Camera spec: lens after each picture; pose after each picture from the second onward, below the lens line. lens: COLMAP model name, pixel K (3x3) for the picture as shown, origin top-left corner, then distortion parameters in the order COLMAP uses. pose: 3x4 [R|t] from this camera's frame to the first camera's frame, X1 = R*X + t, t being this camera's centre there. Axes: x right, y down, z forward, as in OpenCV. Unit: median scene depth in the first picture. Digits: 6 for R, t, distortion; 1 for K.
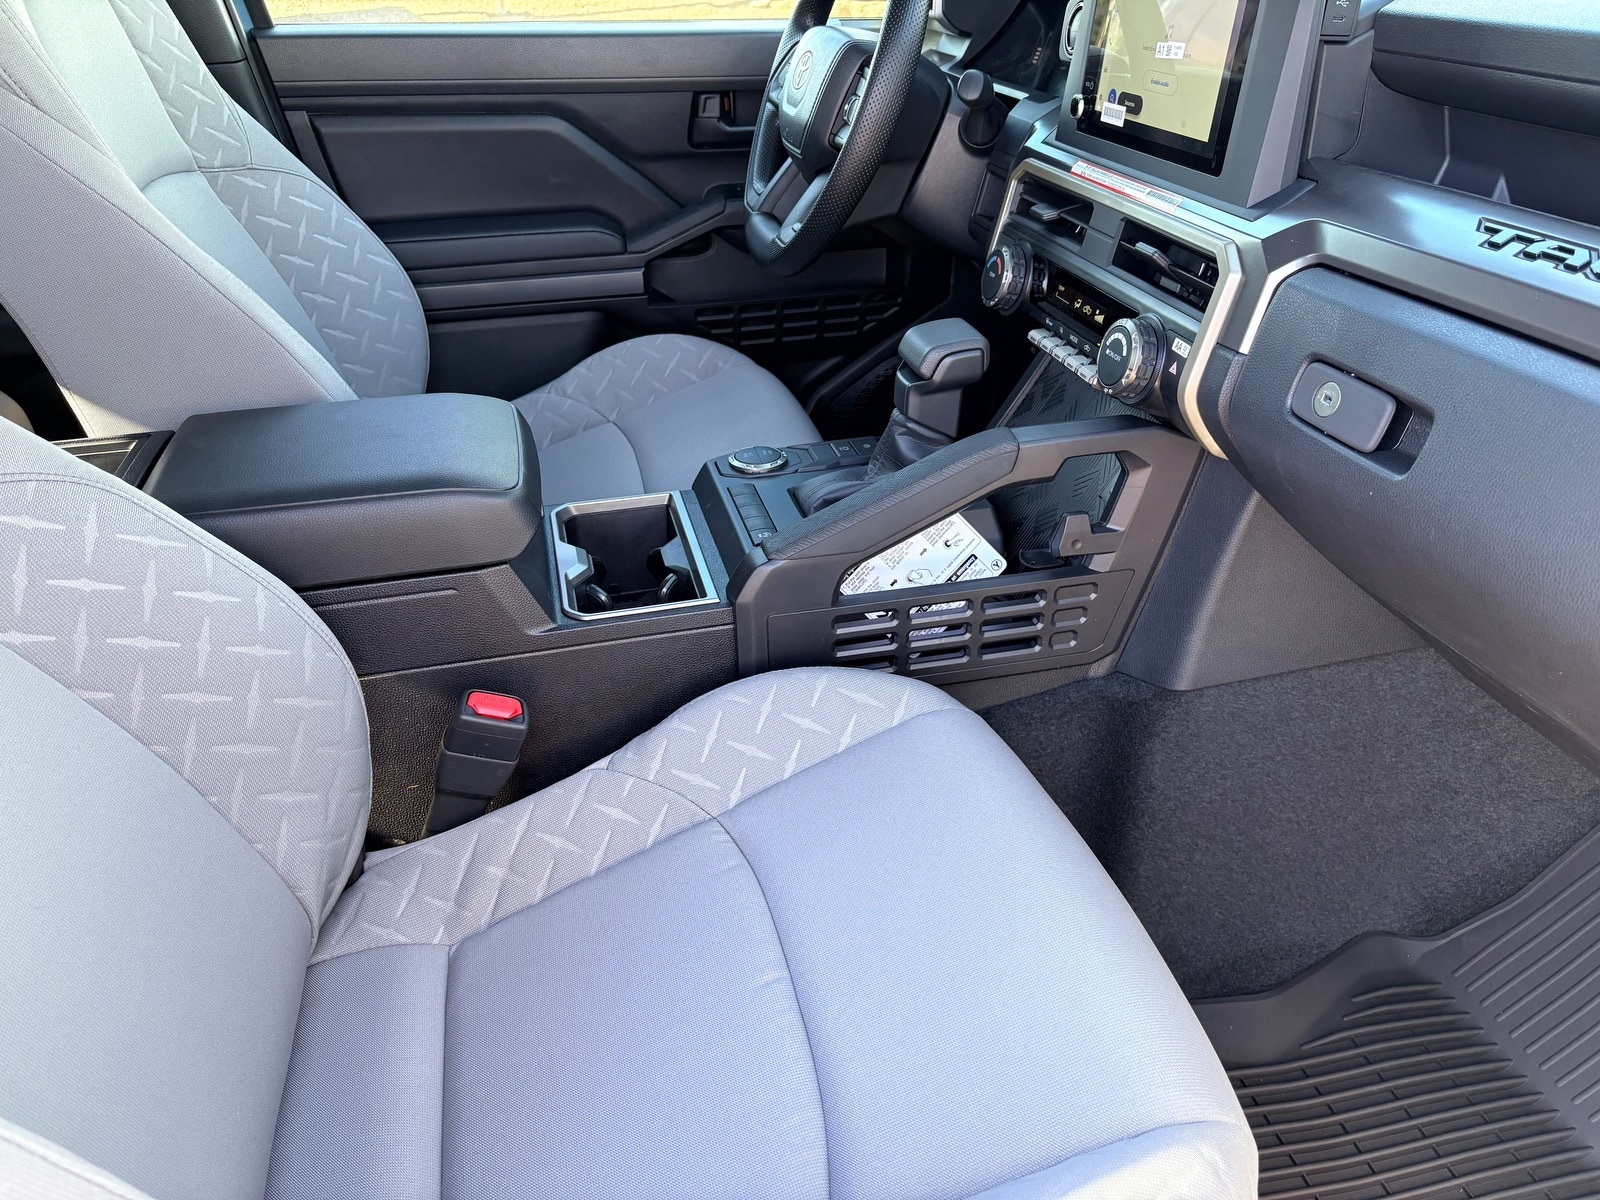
lens RADIAL K [[1216.9, 0, 808.6], [0, 1216.9, 604.8], [0, 0, 1]] dist [0.031204, -0.038794]
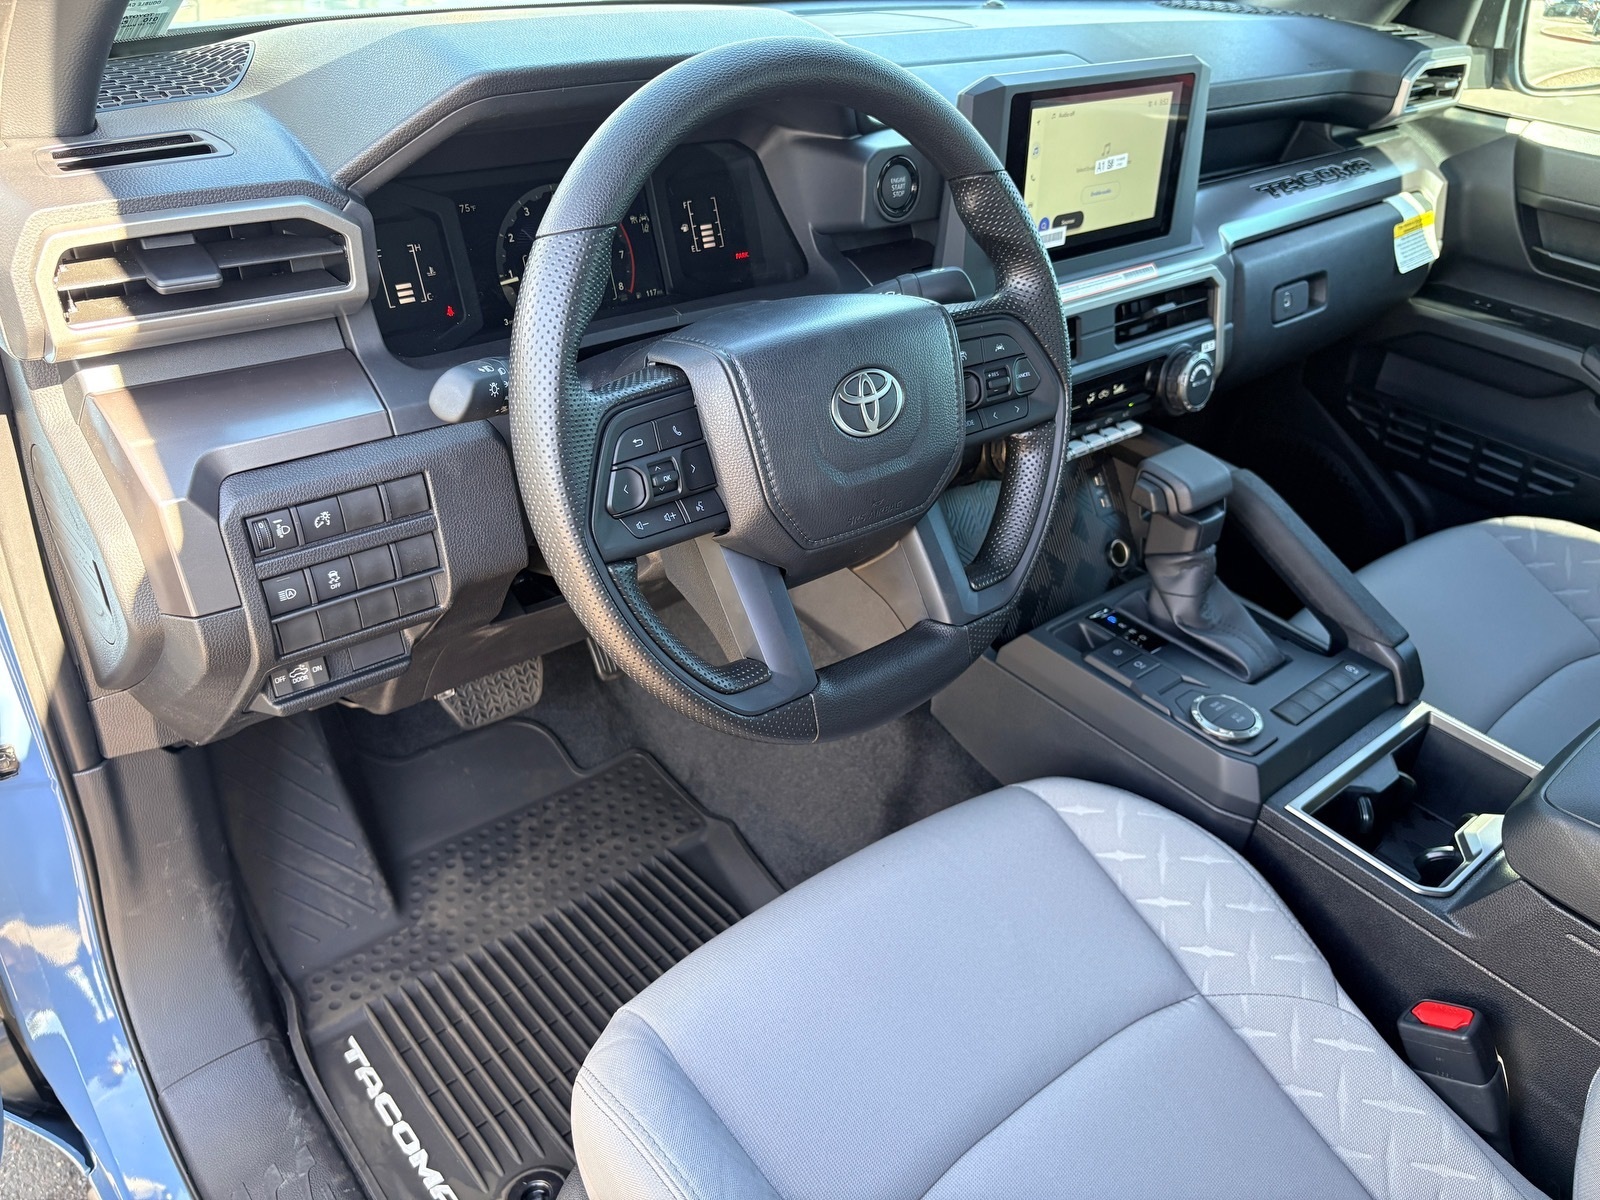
lens RADIAL K [[1216.9, 0, 798.5], [0, 1216.9, 607.1], [0, 0, 1]] dist [0.031204, -0.038794]
pose [[-0.453455, -0.499246, 0.738331, -0.601167], [0.381817, 0.639719, 0.667064, -1.031249], [-0.805354, 0.584391, -0.099463, 1.548660]]
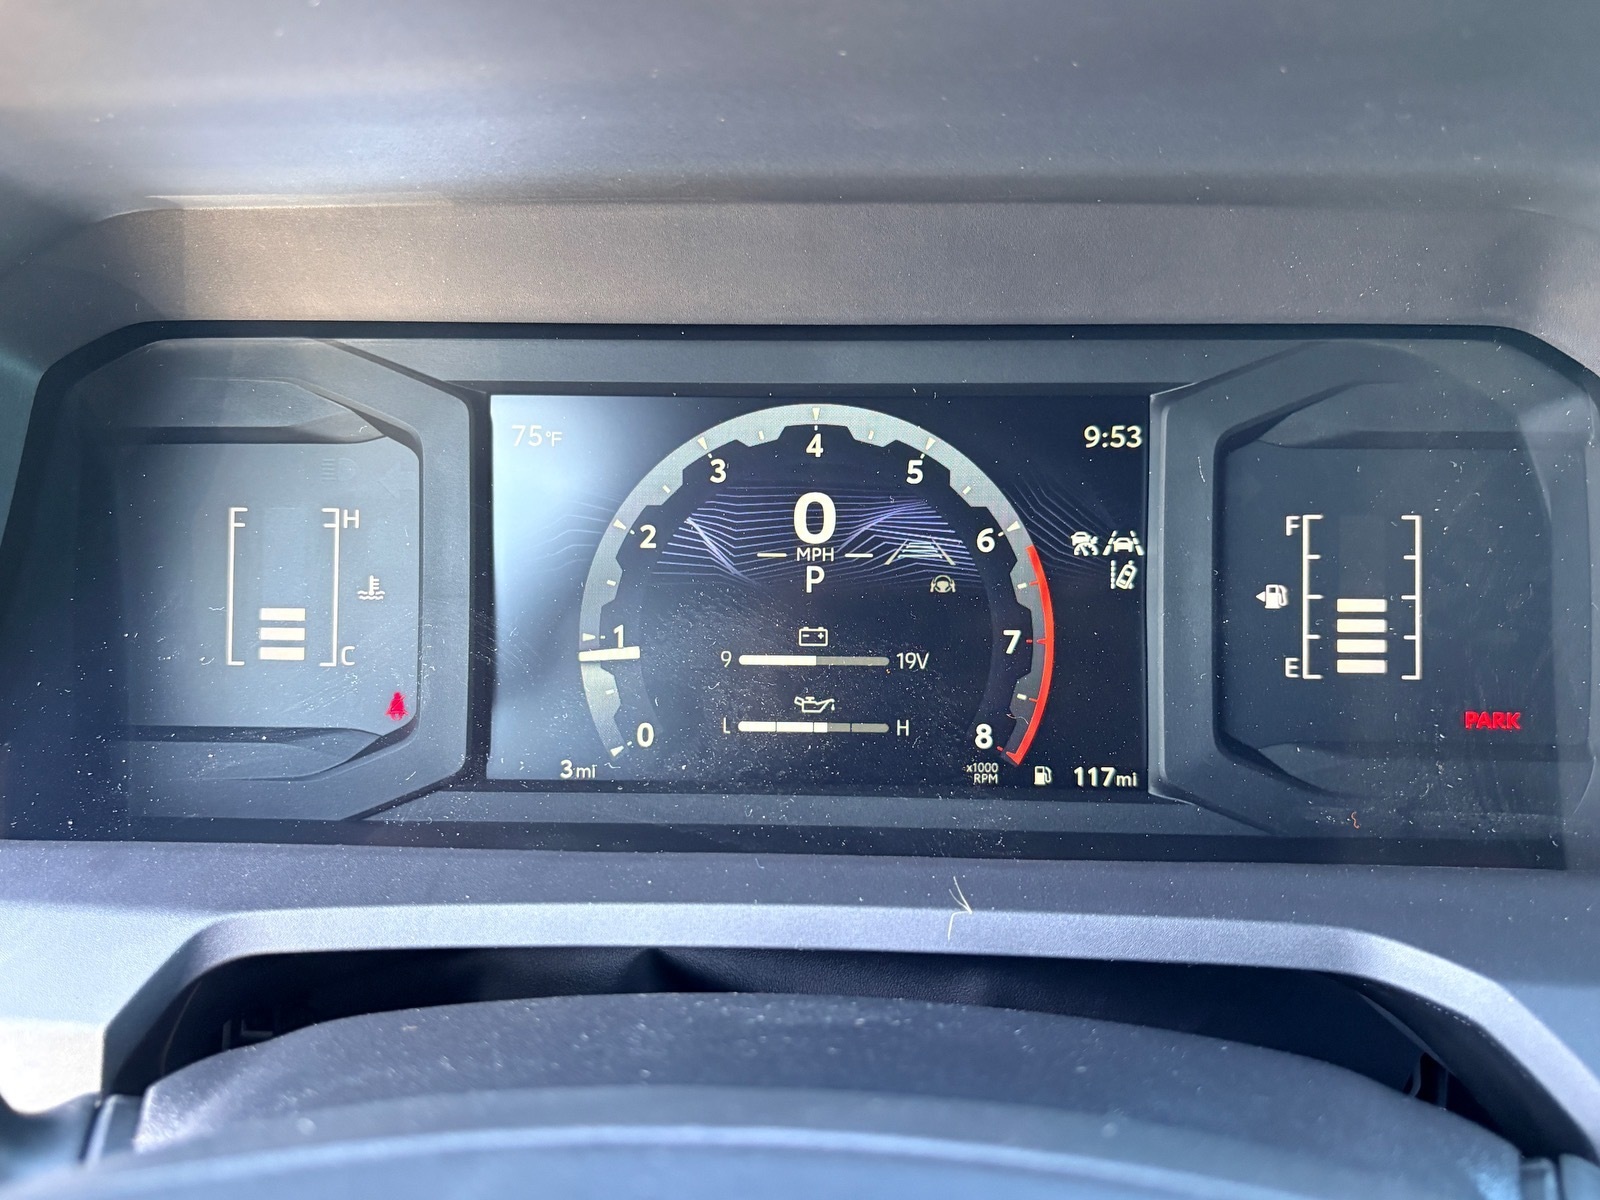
lens RADIAL K [[1396.8, 0, 800.4], [0, 1396.8, 602.7], [0, 0, 1]] dist [0.074026, 0.003908]
pose [[0.279529, -0.312718, 0.907784, 0.000844], [0.466751, 0.870495, 0.156148, -0.698480], [-0.839051, 0.380061, 0.389290, 1.301499]]
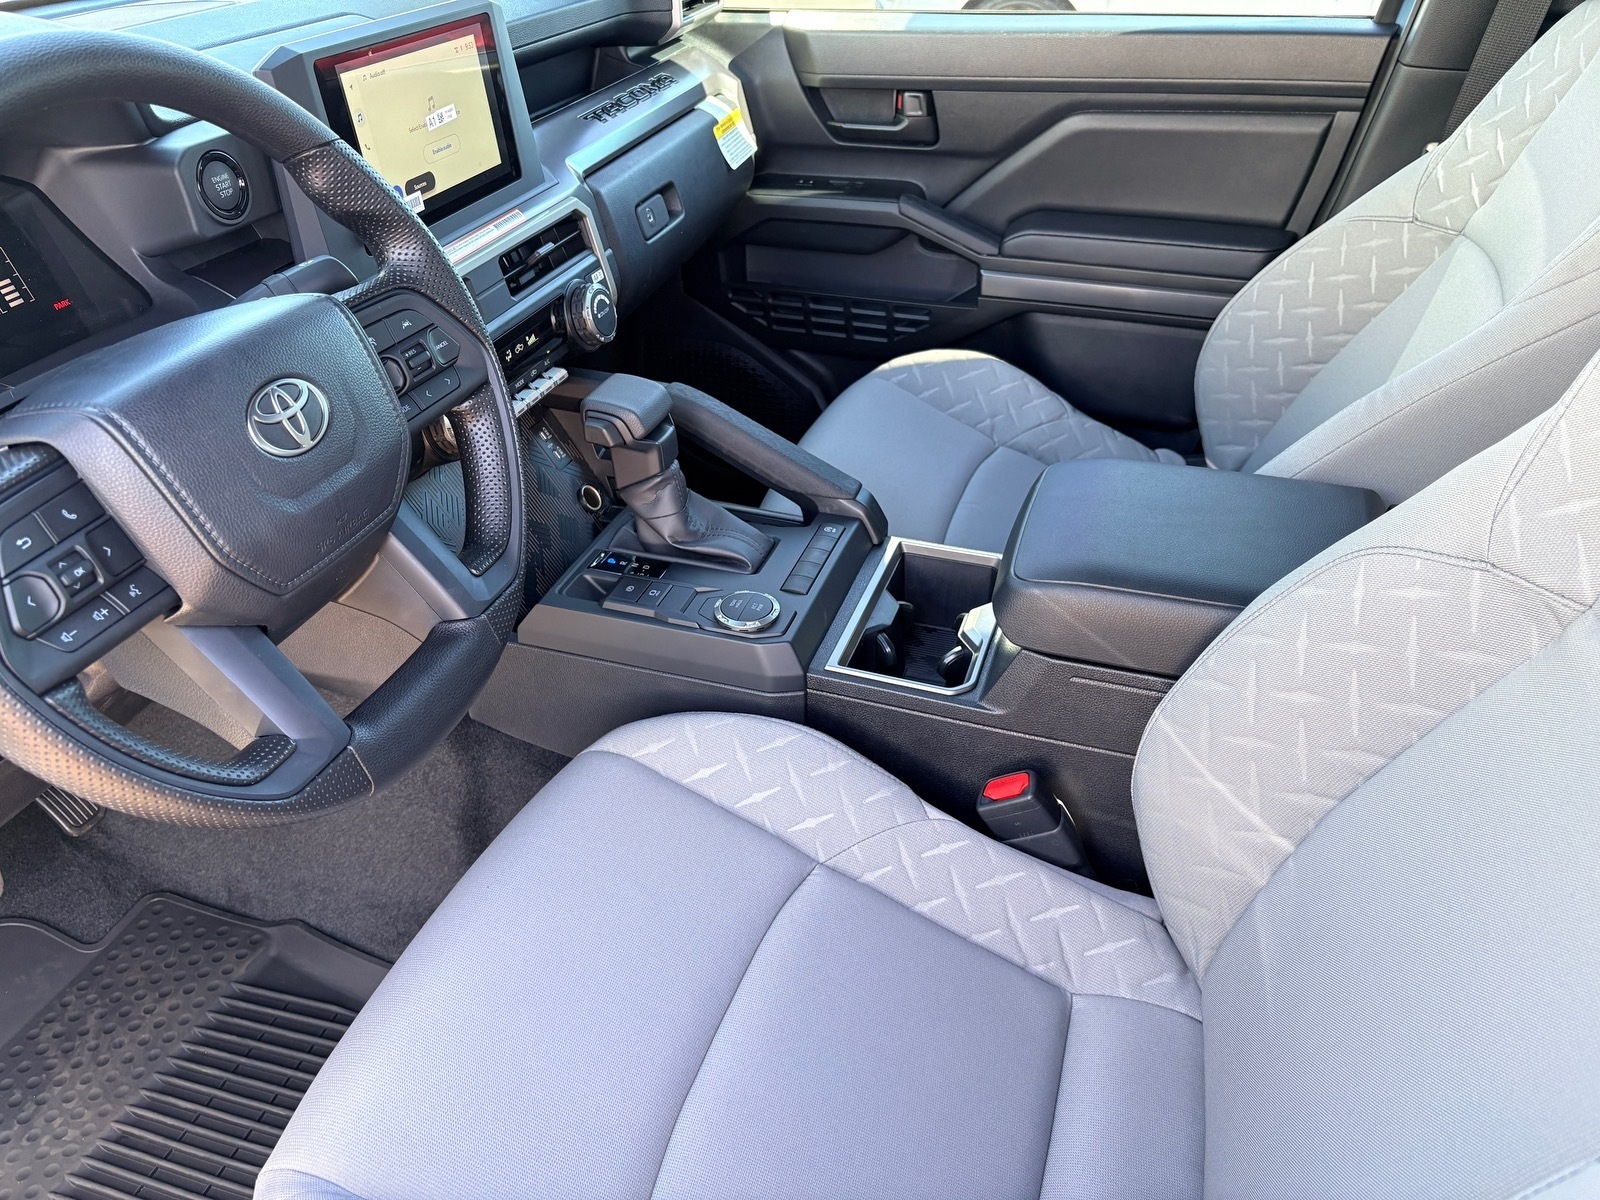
lens RADIAL K [[1216.9, 0, 792.4], [0, 1216.9, 600.6], [0, 0, 1]] dist [0.031204, -0.038794]
pose [[-0.849187, -0.265107, 0.456727, -0.571877], [0.282454, 0.502748, 0.816985, -1.014910], [-0.446207, 0.822777, -0.352047, 1.561836]]
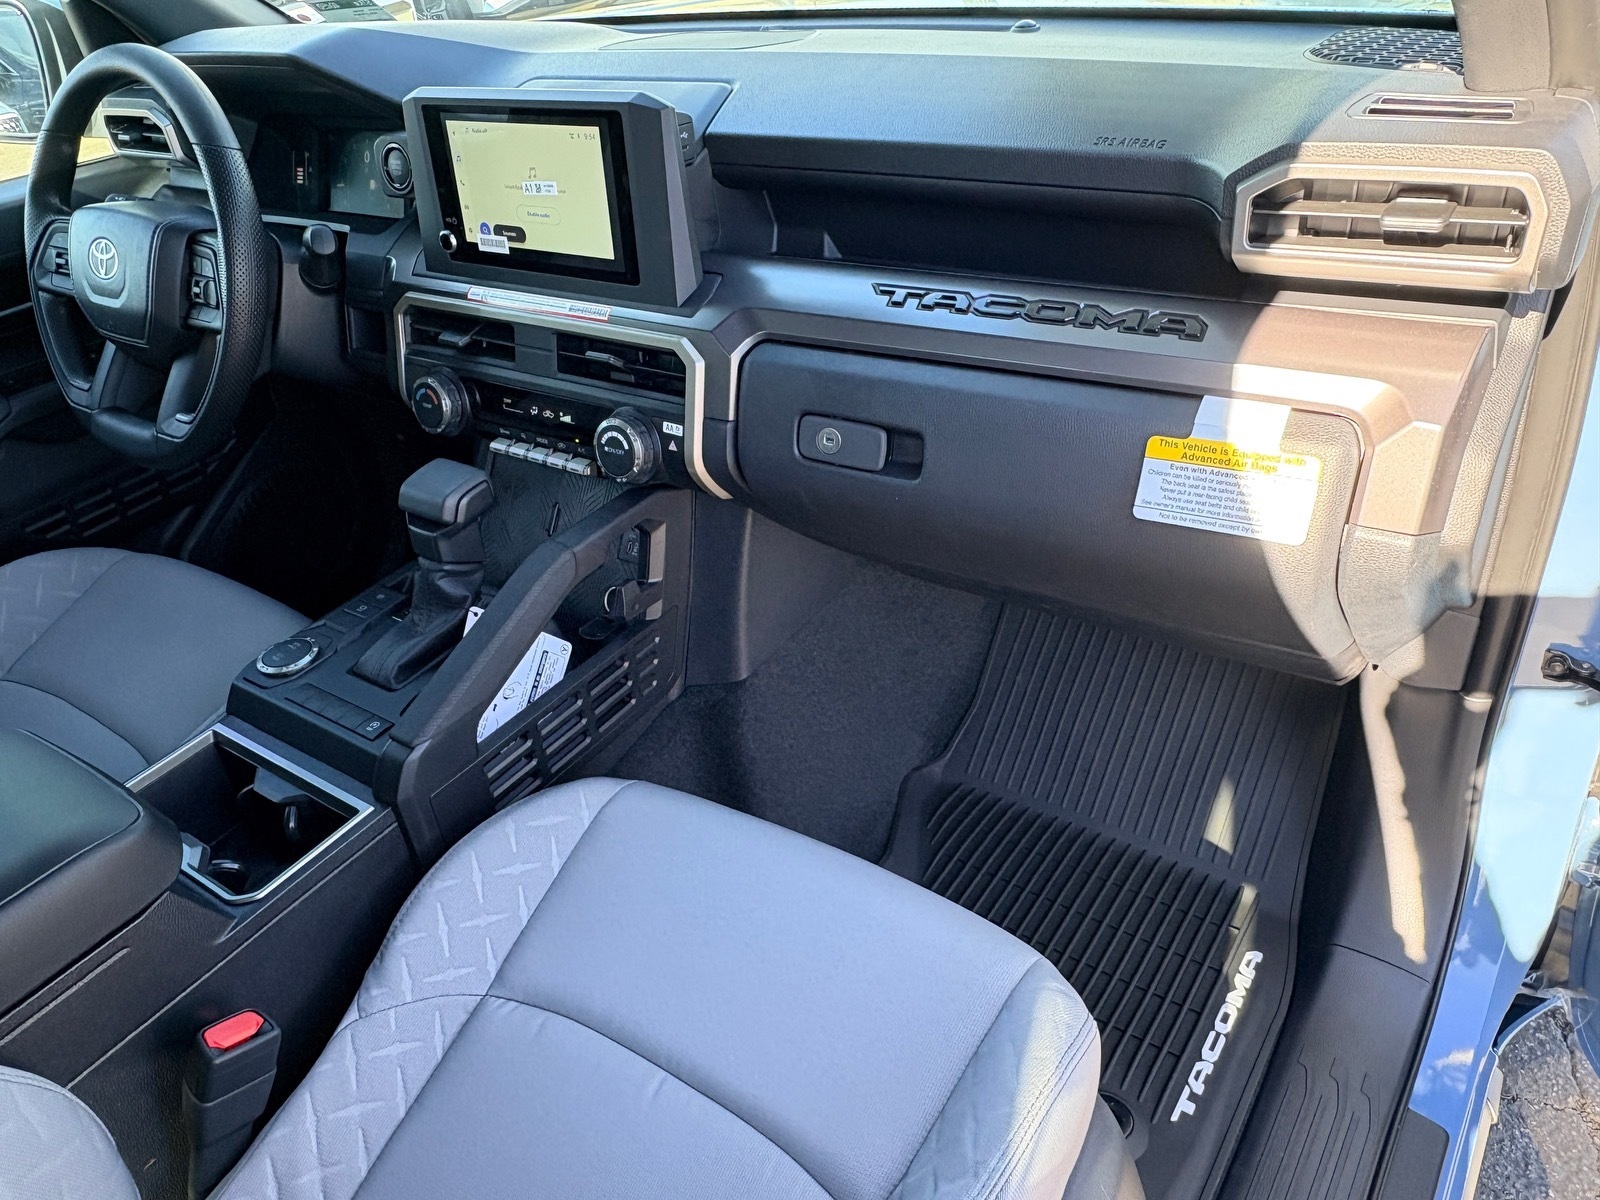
lens RADIAL K [[1150.8, 0, 797.9], [0, 1150.8, 602.9], [0, 0, 1]] dist [-0.000400, -0.000844]
pose [[0.743342, -0.414009, 0.525394, -0.246971], [0.398264, 0.904982, 0.149647, -0.161512], [-0.537427, 0.098007, 0.837596, 0.003266]]
